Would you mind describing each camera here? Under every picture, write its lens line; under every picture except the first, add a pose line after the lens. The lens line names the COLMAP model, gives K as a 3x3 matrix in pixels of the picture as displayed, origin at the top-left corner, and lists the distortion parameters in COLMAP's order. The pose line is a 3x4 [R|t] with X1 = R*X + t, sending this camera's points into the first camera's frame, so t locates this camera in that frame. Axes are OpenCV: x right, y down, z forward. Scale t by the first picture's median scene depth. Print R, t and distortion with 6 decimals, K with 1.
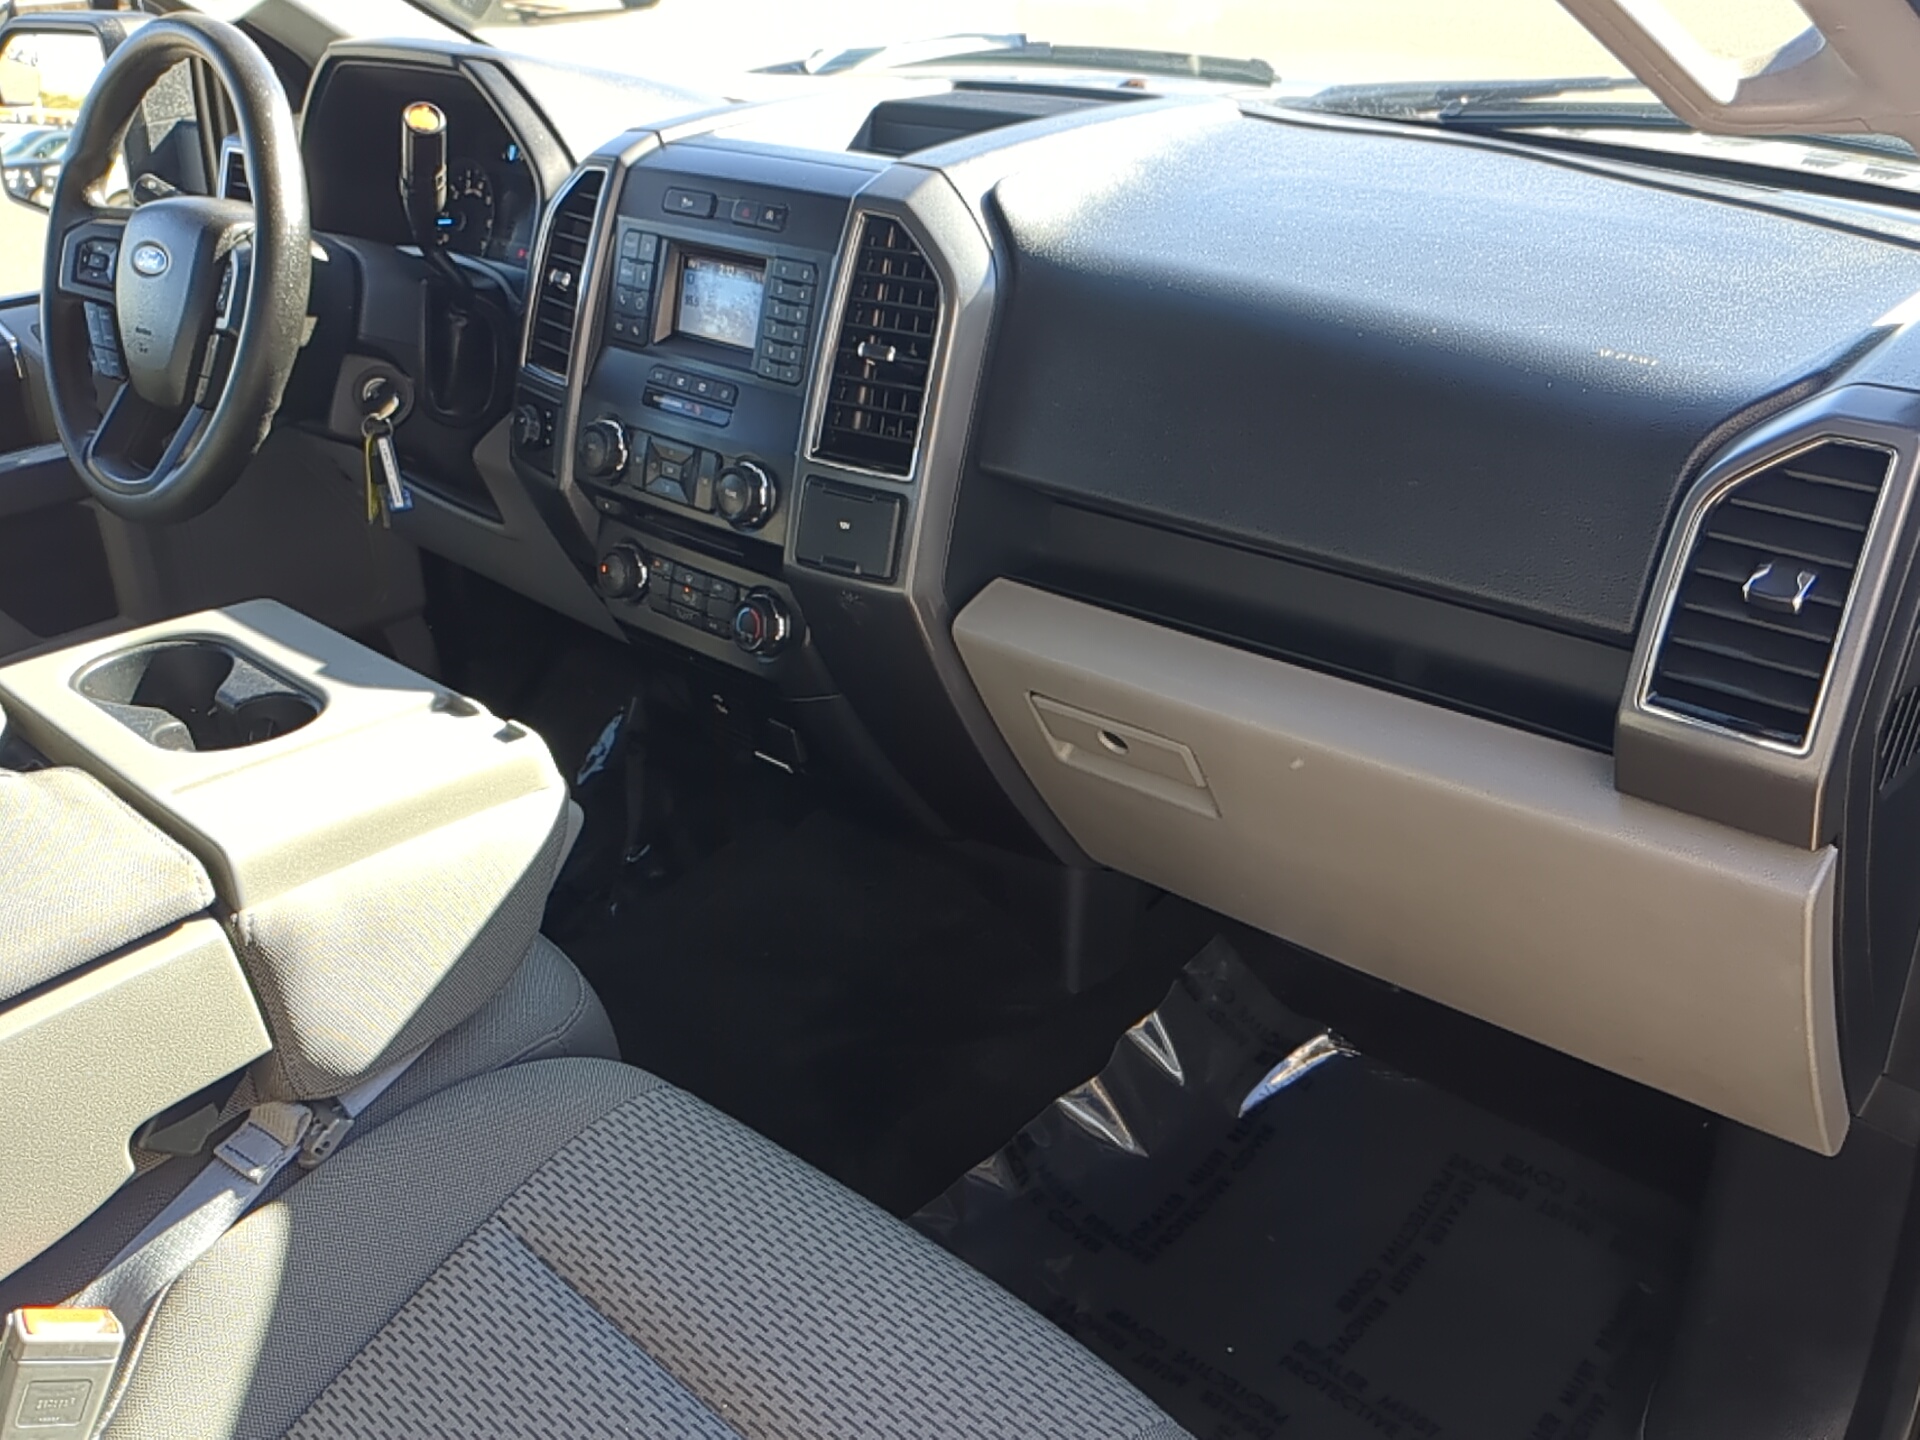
lens RADIAL K [[1778.8, 0, 960.0], [0, 1778.8, 720.0], [0, 0, 1]] dist [0.049866, -0.106944]
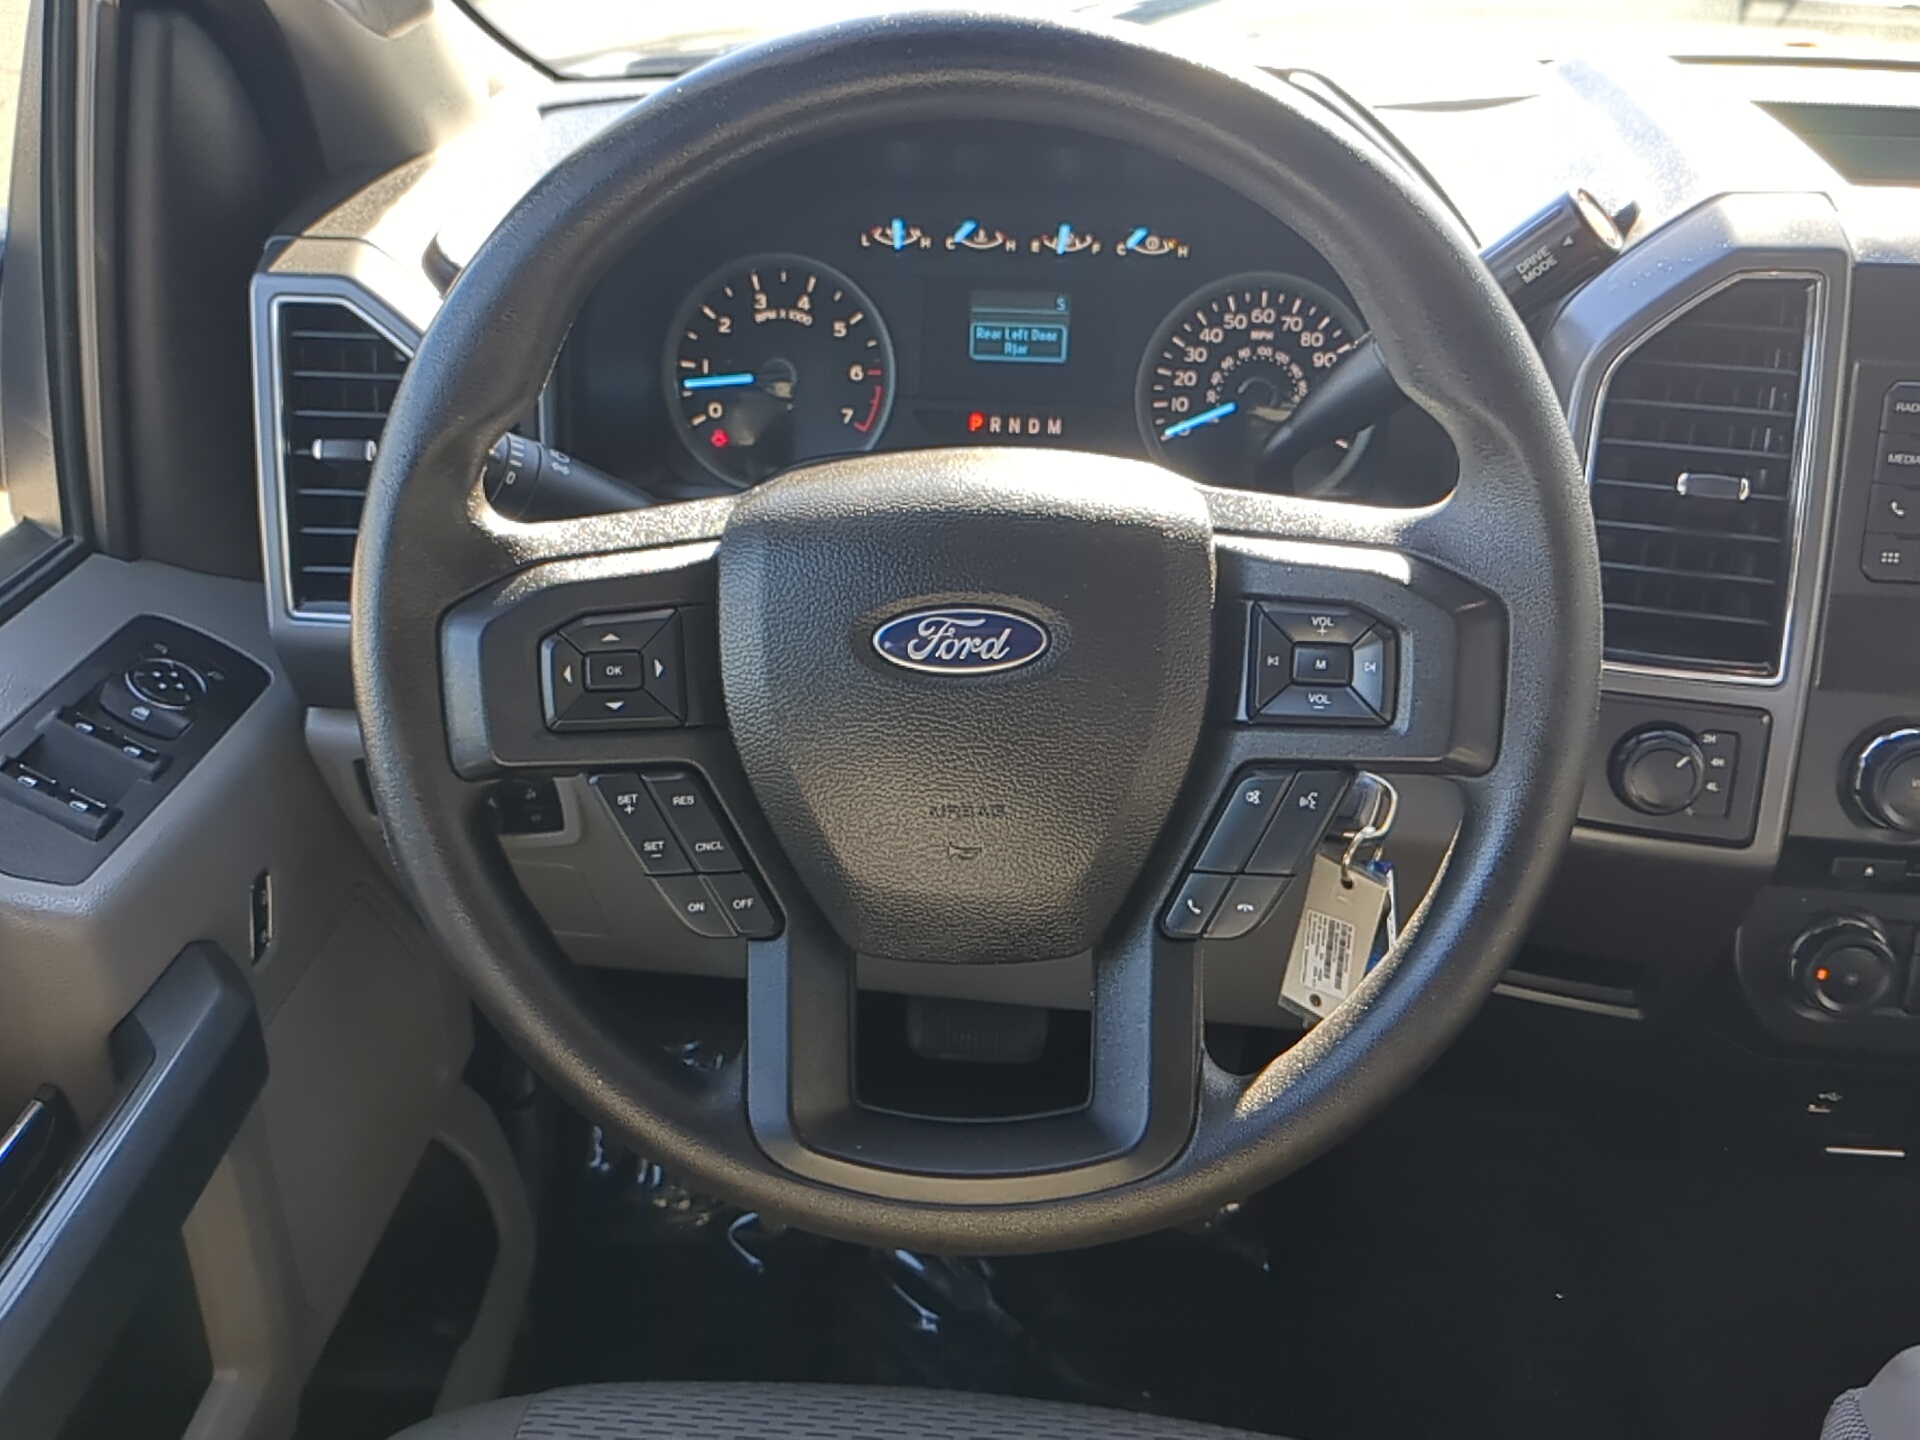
lens RADIAL K [[1779.2, 0, 960.0], [0, 1779.2, 720.0], [0, 0, 1]] dist [0.139649, -0.401699]
pose [[0.775675, -0.276135, 0.567520, -0.844369], [0.242487, 0.960581, 0.135957, -0.361617], [-0.582691, 0.032158, 0.812057, 0.824206]]
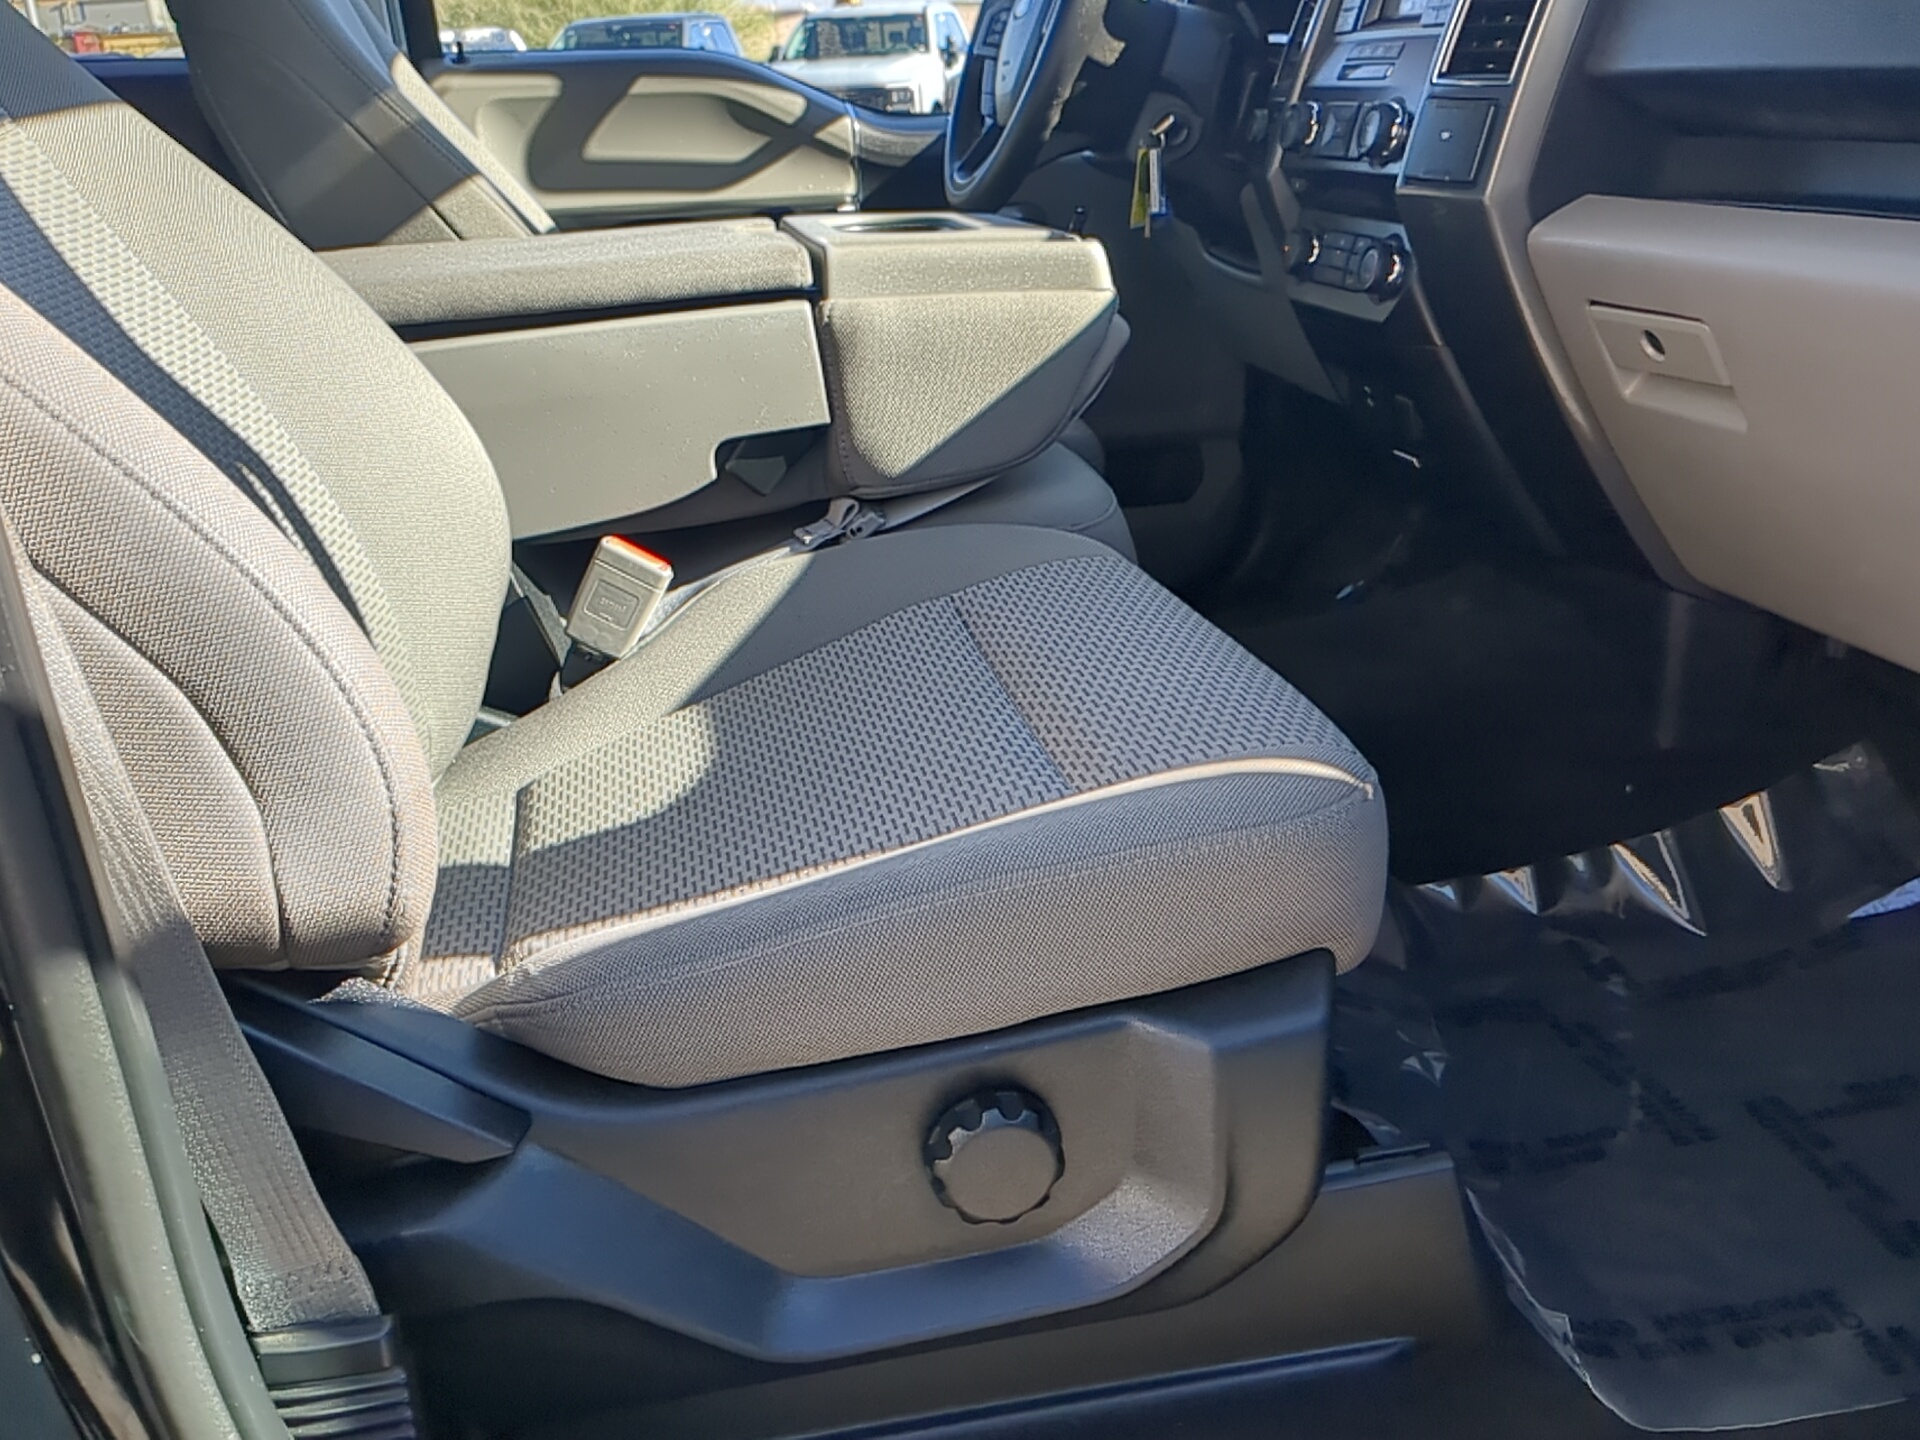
lens RADIAL K [[1778.8, 0, 960.0], [0, 1778.8, 720.0], [0, 0, 1]] dist [0.049866, -0.106944]
pose [[0.818614, 0.193270, -0.540849, 0.335828], [-0.245013, 0.969210, -0.024500, 0.319019], [0.519462, 0.152571, 0.840762, 0.011741]]
